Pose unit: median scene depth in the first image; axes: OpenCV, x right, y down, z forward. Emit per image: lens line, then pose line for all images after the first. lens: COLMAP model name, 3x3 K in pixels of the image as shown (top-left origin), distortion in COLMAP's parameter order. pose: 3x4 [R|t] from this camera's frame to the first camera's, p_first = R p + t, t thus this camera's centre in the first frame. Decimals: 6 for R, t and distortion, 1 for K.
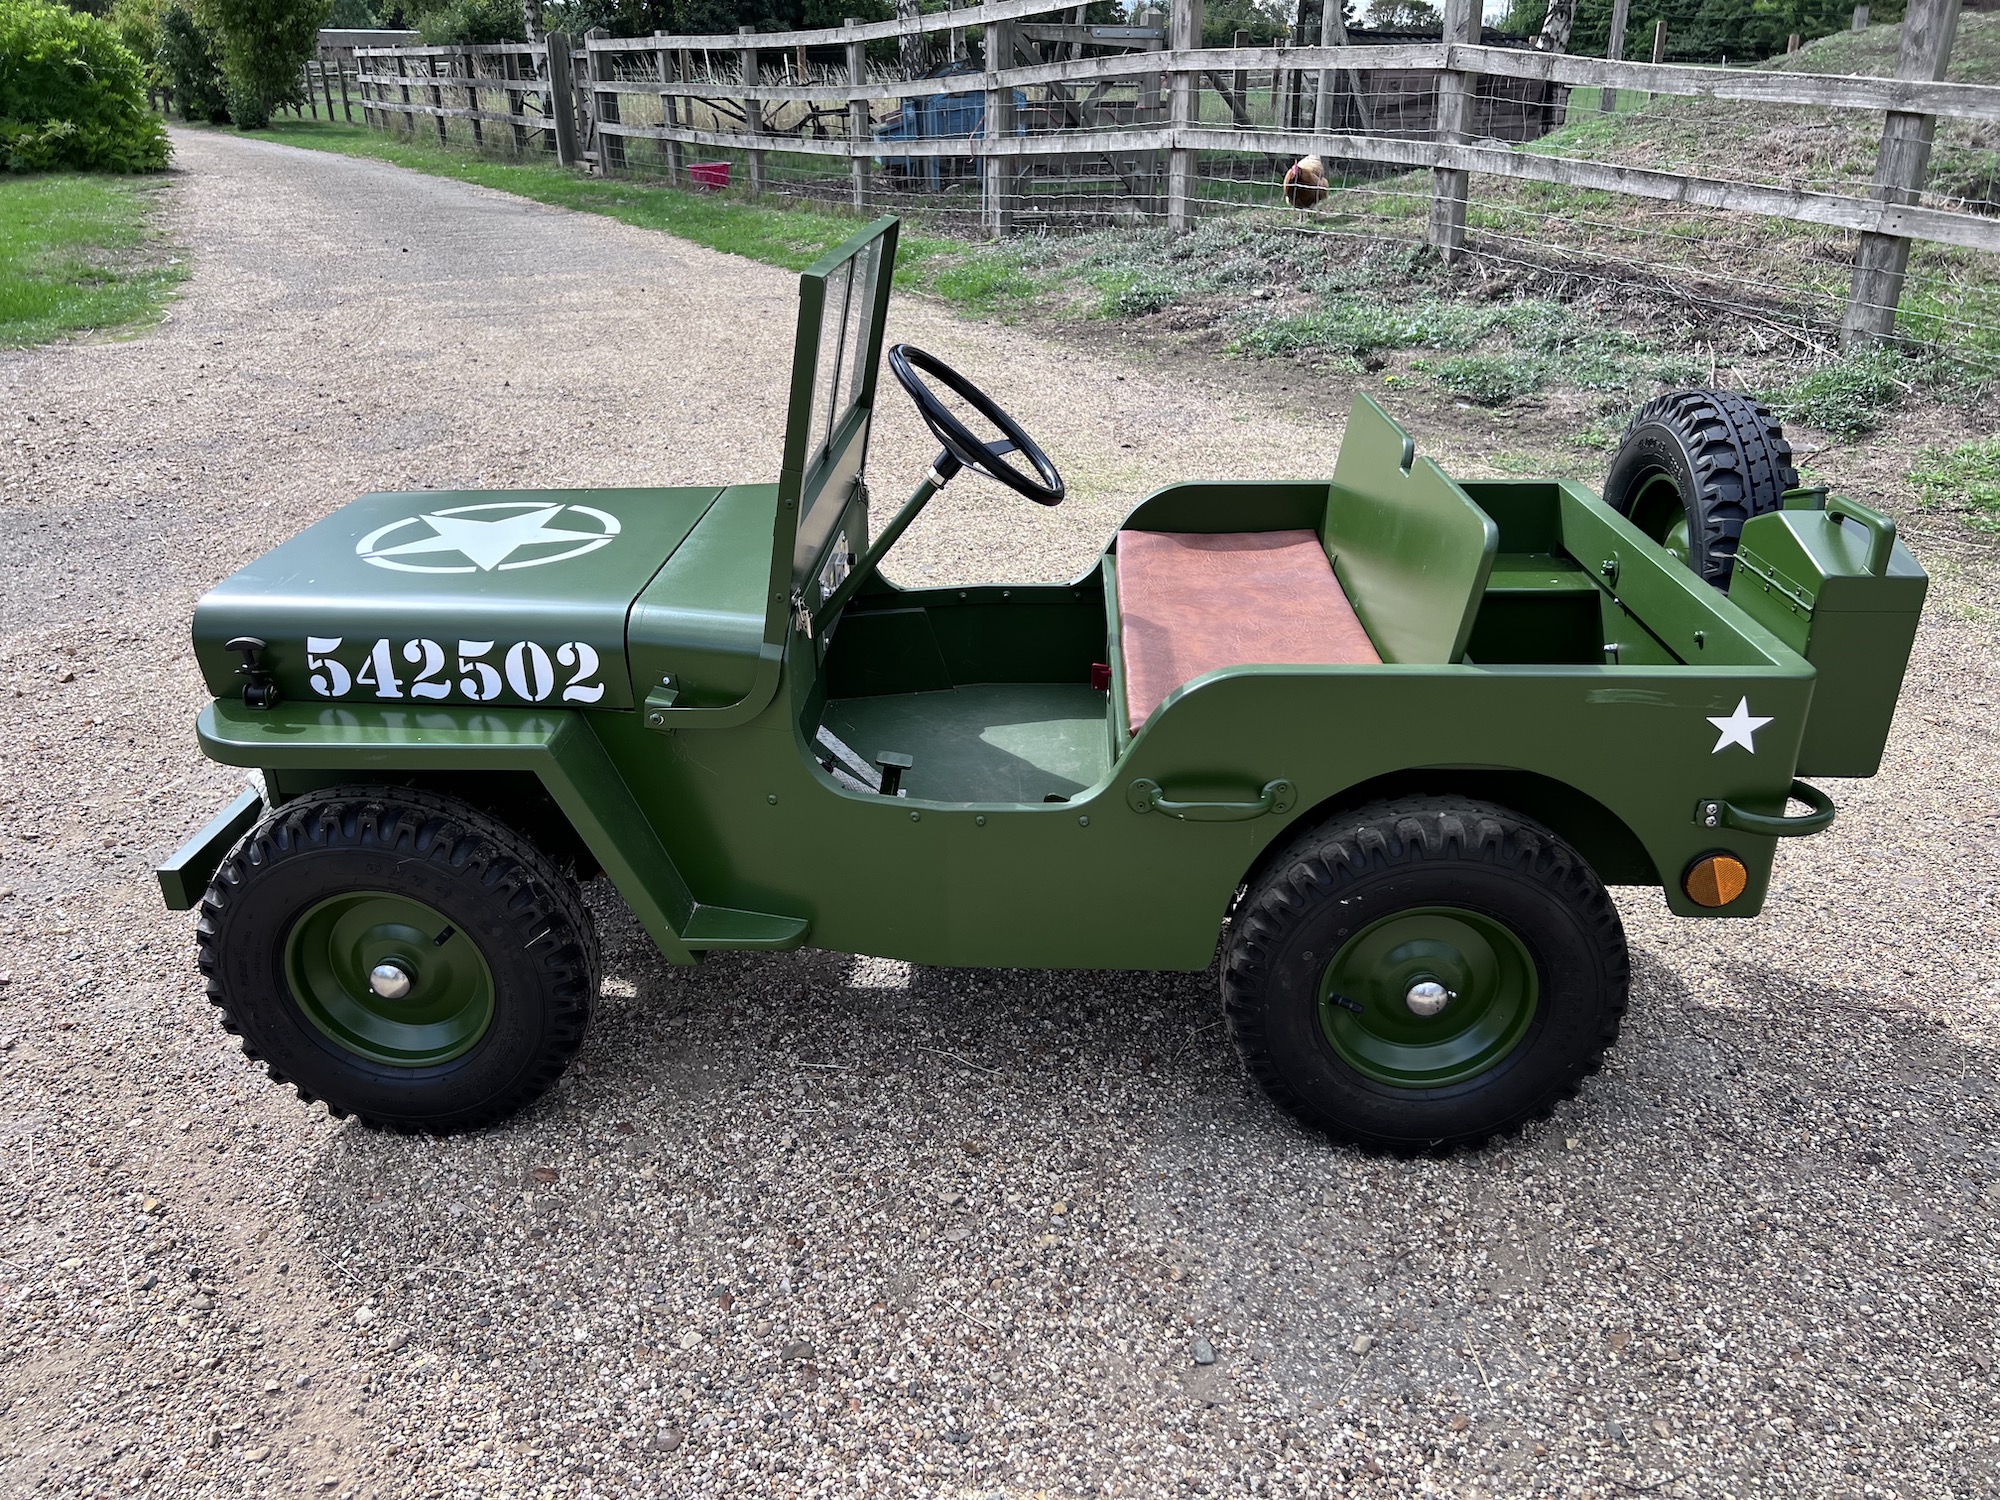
lens RADIAL K [[1520.4, 0, 1002.7], [0, 1520.4, 768.7], [0, 0, 1]] dist [0.040881, -0.041285]
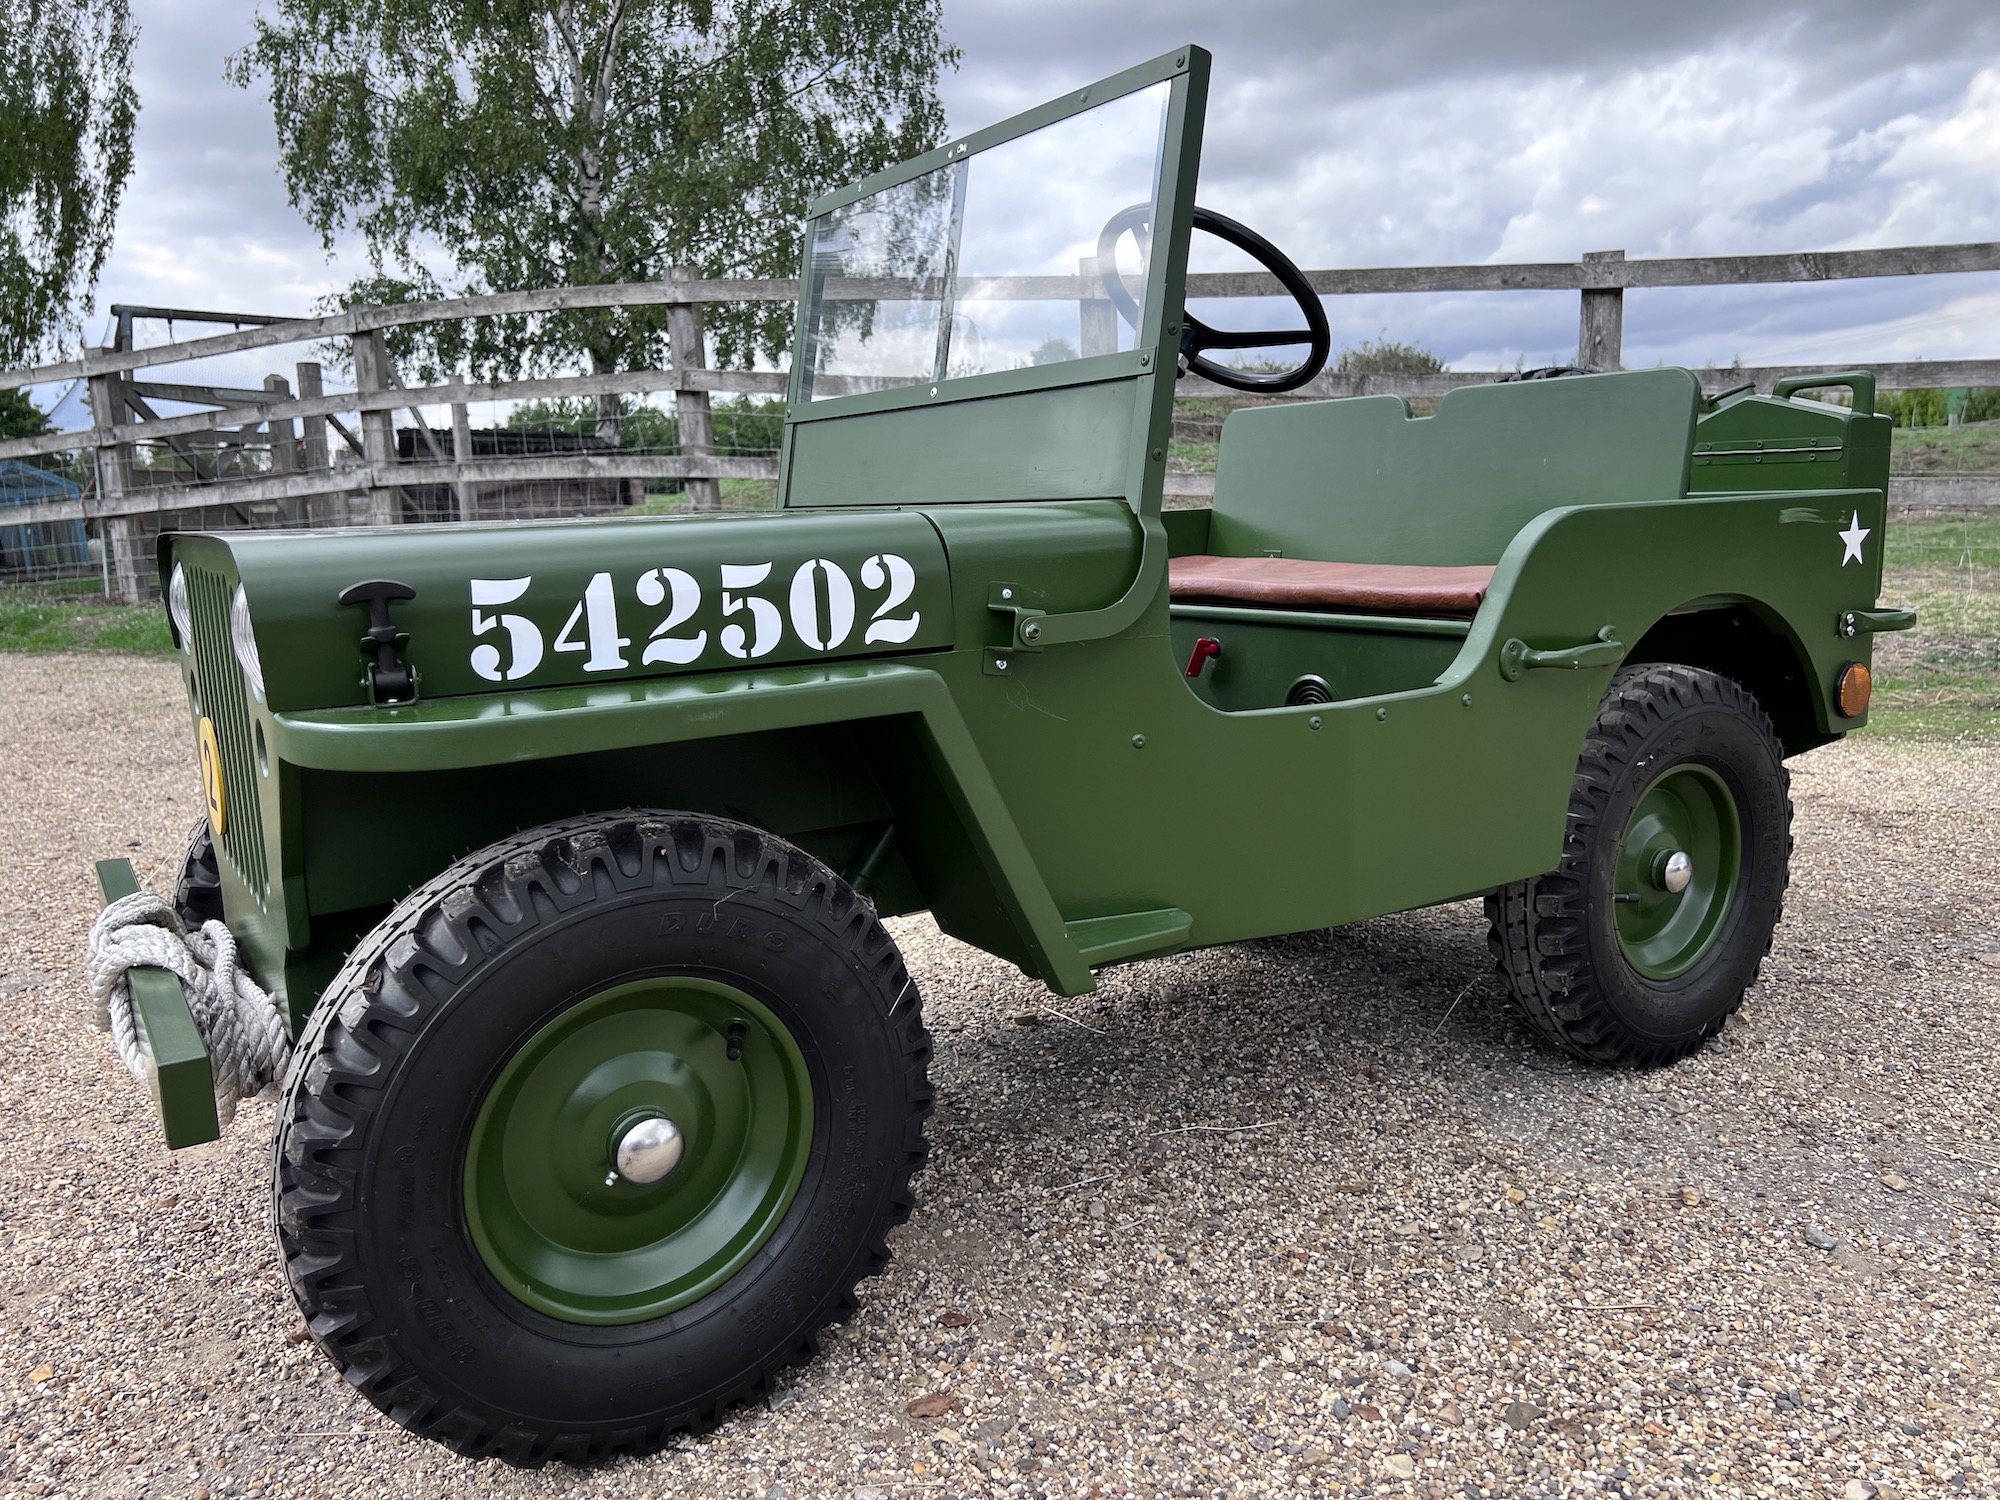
lens RADIAL K [[1502.0, 0, 1009.6], [0, 1502.0, 752.0], [0, 0, 1]] dist [0.082885, -0.112003]
pose [[0.809395, -0.120436, 0.574783, -0.626281], [0.269981, 0.945495, -0.182068, 0.142156], [-0.521527, 0.302546, 0.797794, 0.429221]]
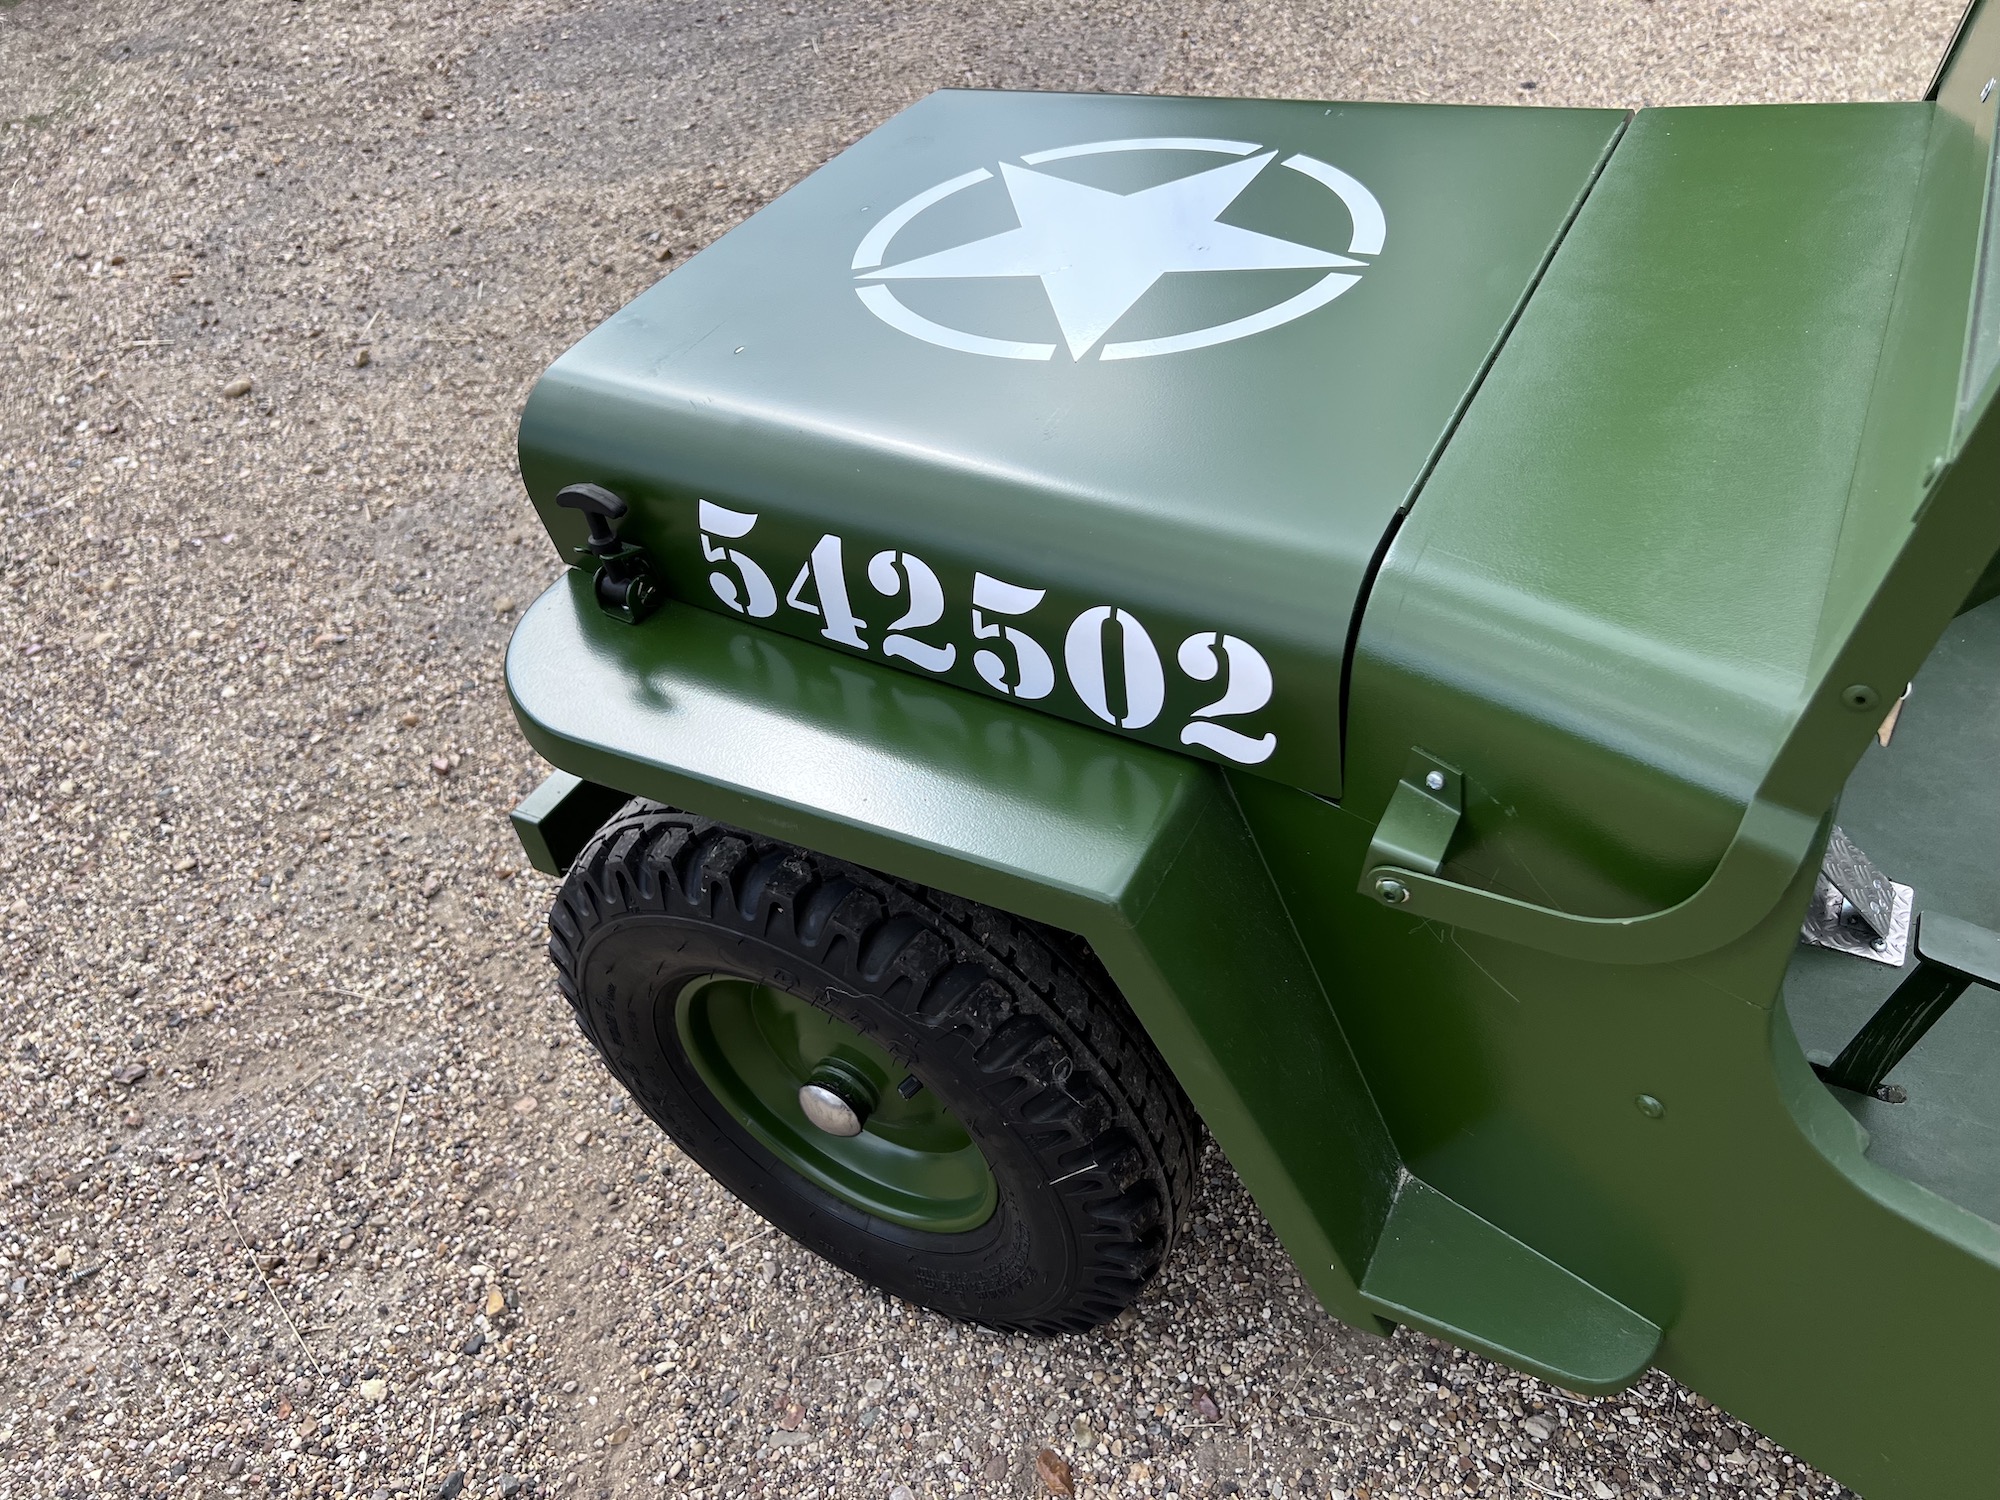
lens RADIAL K [[1502.0, 0, 1009.6], [0, 1502.0, 752.0], [0, 0, 1]] dist [0.082885, -0.112003]
pose [[0.898490, 0.223153, -0.378045, -0.169271], [-0.094706, 0.939416, 0.329436, -0.174548], [0.428656, -0.260192, 0.865190, 0.606044]]
